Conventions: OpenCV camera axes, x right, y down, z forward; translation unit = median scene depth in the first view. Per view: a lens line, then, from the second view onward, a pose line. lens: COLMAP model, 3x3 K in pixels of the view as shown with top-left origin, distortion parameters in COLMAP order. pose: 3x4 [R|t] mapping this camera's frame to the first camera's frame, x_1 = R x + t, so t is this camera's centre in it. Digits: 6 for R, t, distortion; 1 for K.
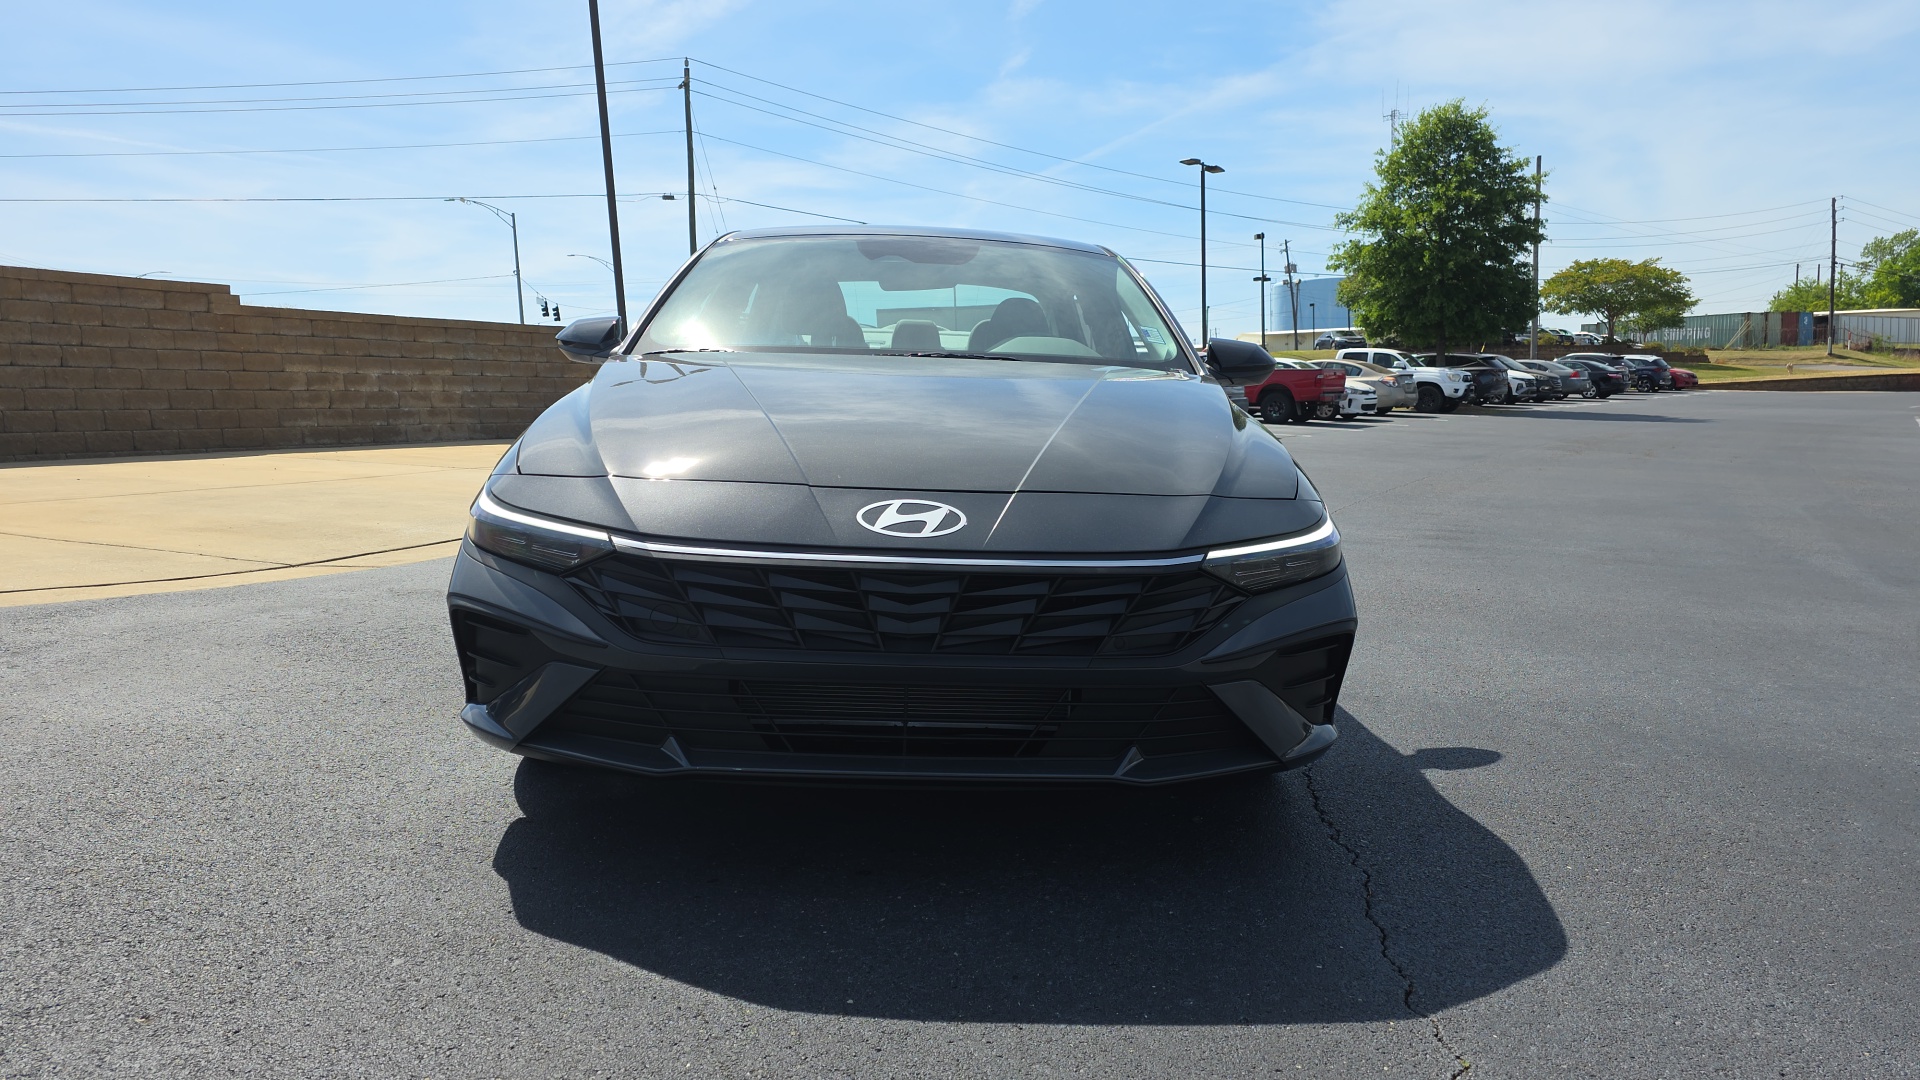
lens RADIAL K [[1299.8, 0, 957.5], [0, 1299.8, 535.3], [0, 0, 1]] dist [0.054497, -0.063418]
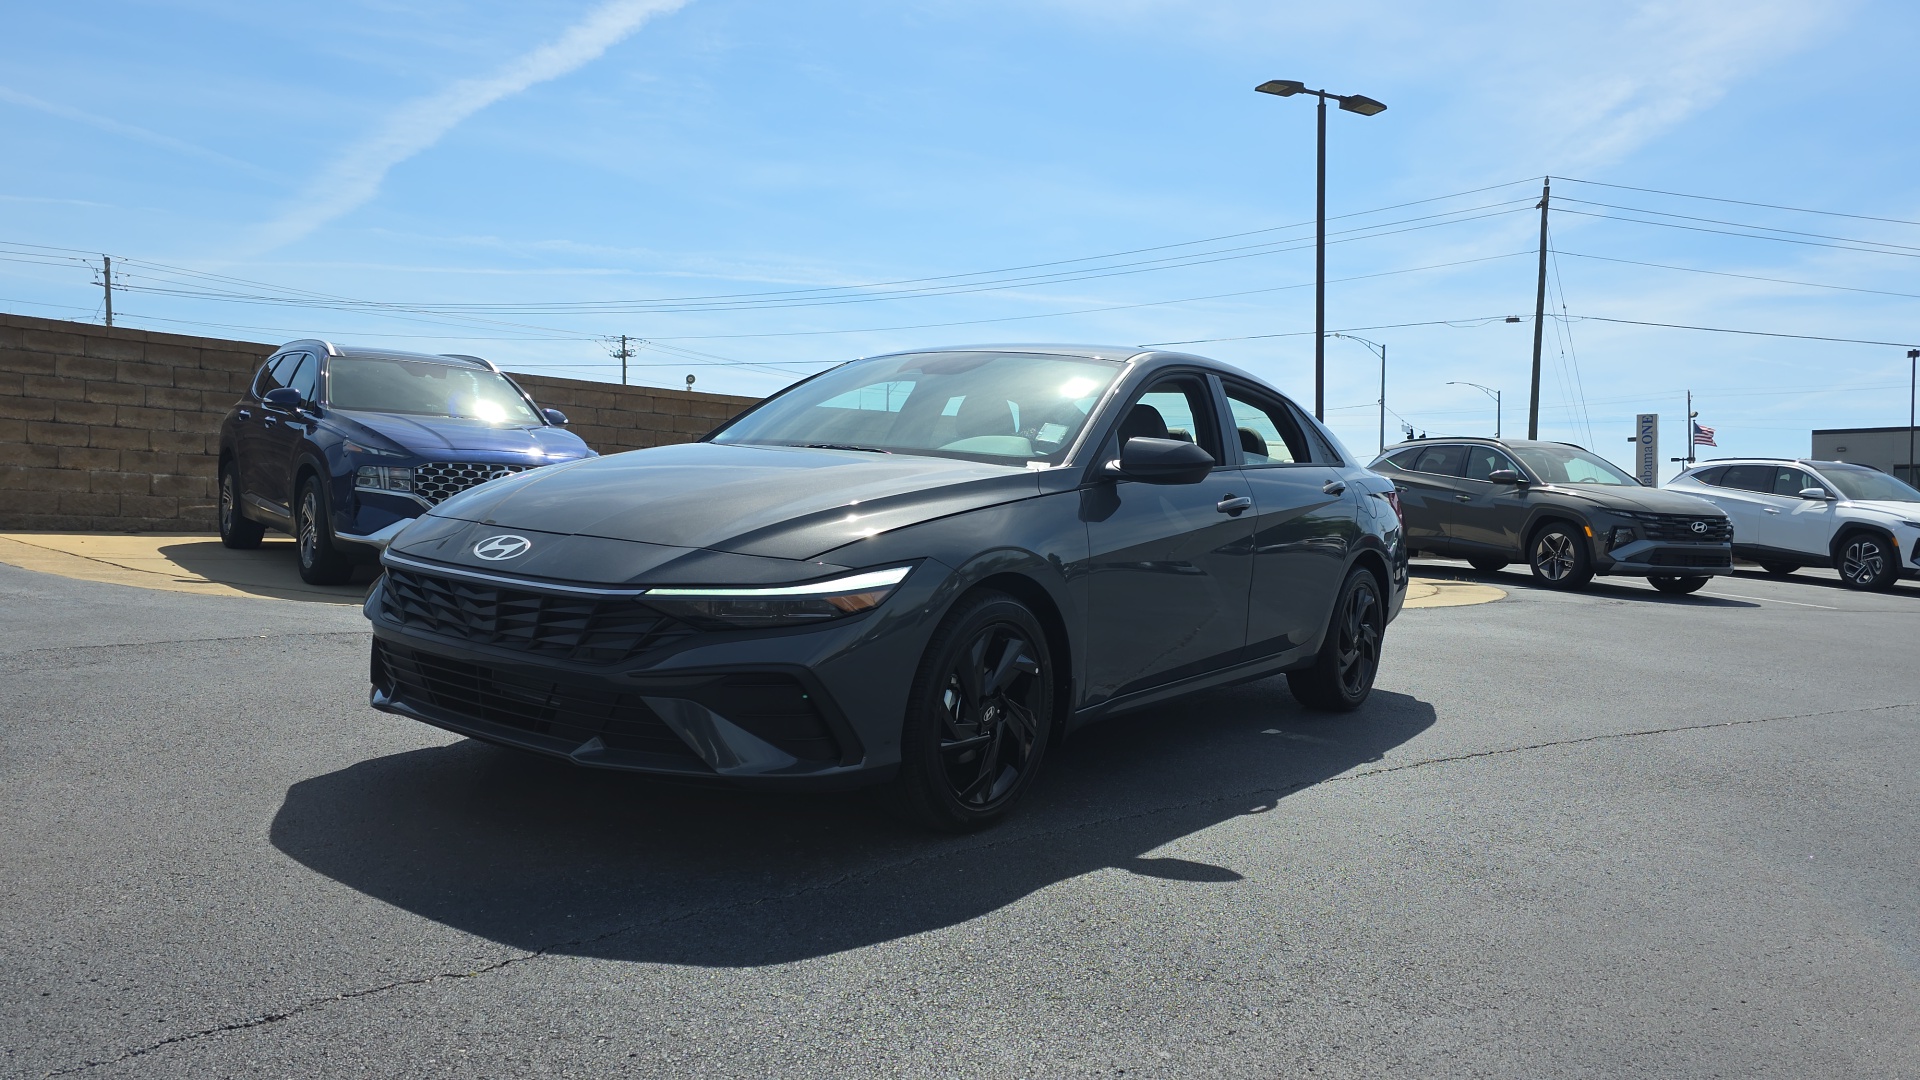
lens RADIAL K [[1299.8, 0, 956.8], [0, 1299.8, 540.6], [0, 0, 1]] dist [0.054497, -0.063418]
pose [[0.778312, 0.046456, -0.626156, 1.195286], [-0.104641, 0.992909, -0.056403, 0.006261], [0.619096, 0.109420, 0.777655, 0.200662]]
